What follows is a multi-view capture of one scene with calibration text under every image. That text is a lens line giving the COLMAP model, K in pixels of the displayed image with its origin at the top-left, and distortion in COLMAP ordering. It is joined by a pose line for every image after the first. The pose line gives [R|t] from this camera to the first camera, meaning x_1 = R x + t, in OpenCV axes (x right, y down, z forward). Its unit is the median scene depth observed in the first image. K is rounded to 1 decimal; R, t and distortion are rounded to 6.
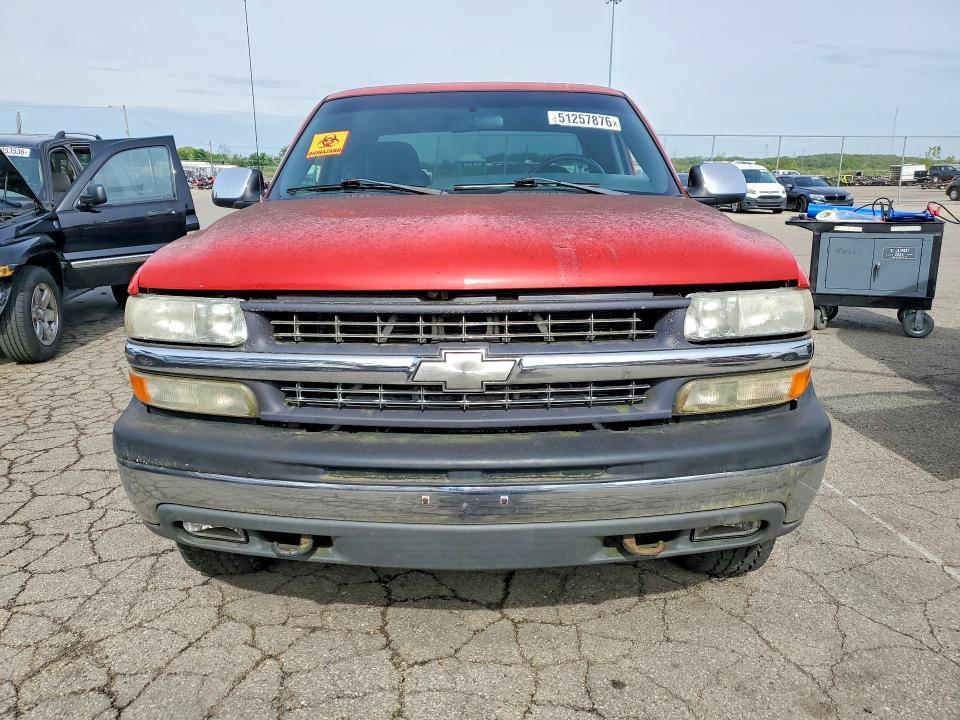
lens RADIAL K [[825.1, 0, 480.0], [0, 825.1, 363.0], [0, 0, 1]] dist [0.016529, 0.021790]
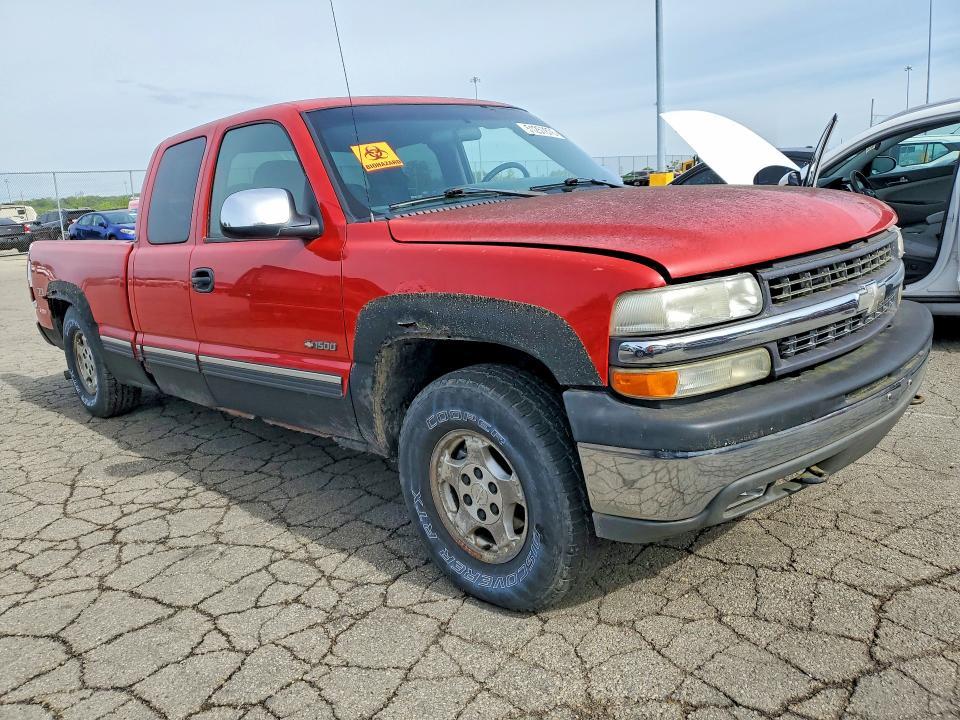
lens RADIAL K [[825.1, 0, 479.4], [0, 825.1, 358.3], [0, 0, 1]] dist [0.016529, 0.021790]
pose [[0.642667, -0.194223, 0.741119, -1.063392], [0.233948, 0.970881, 0.051566, -0.084224], [-0.729553, 0.140243, 0.669391, 0.424369]]
